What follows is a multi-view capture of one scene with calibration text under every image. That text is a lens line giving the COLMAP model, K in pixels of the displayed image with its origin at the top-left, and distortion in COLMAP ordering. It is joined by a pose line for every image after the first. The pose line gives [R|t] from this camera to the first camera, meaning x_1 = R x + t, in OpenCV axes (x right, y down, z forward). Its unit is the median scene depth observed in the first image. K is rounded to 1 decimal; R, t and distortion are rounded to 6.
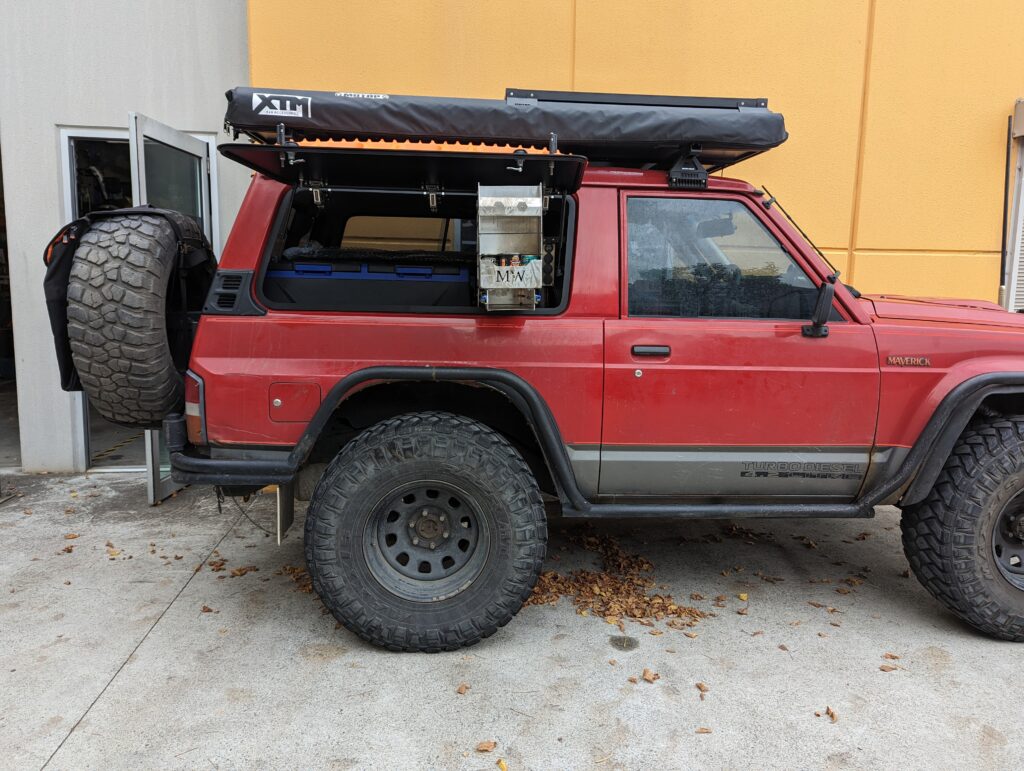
lens RADIAL K [[713.6, 0, 512.0], [0, 713.6, 385.5], [0, 0, 1]] dist [0.080175, -0.068384]
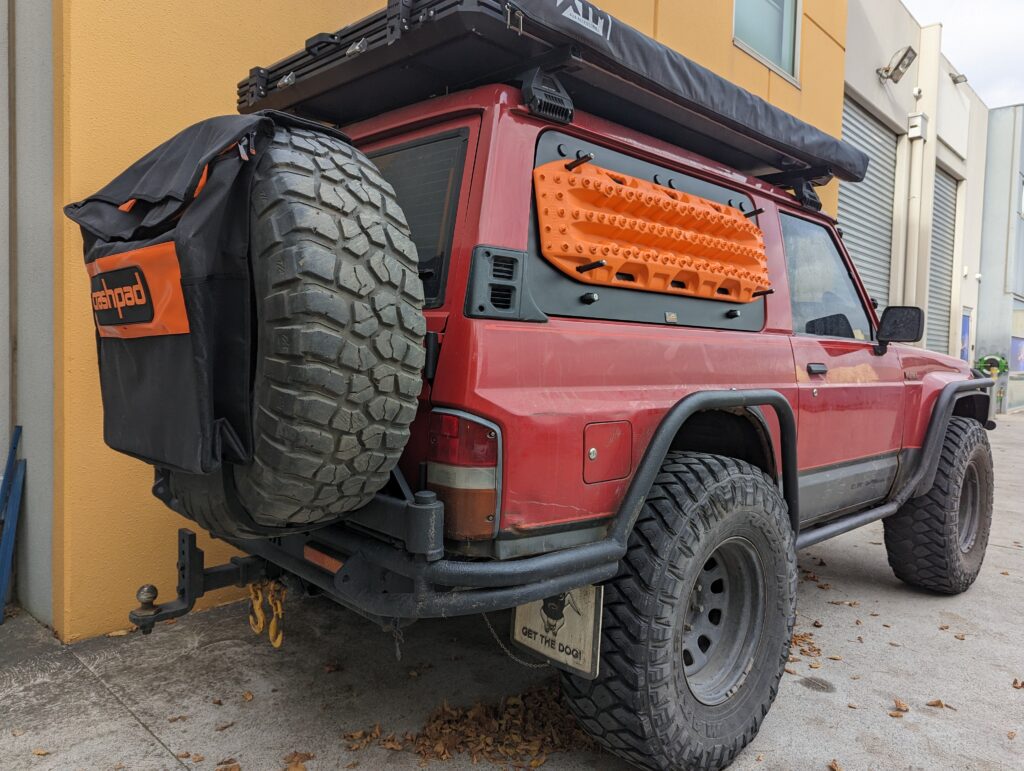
lens RADIAL K [[713.6, 0, 512.0], [0, 713.6, 385.5], [0, 0, 1]] dist [0.080175, -0.068384]
pose [[0.770648, -0.028934, 0.636604, -0.781863], [0.073672, 0.996316, -0.043902, -0.014518], [-0.632989, 0.080733, 0.769940, 0.532162]]
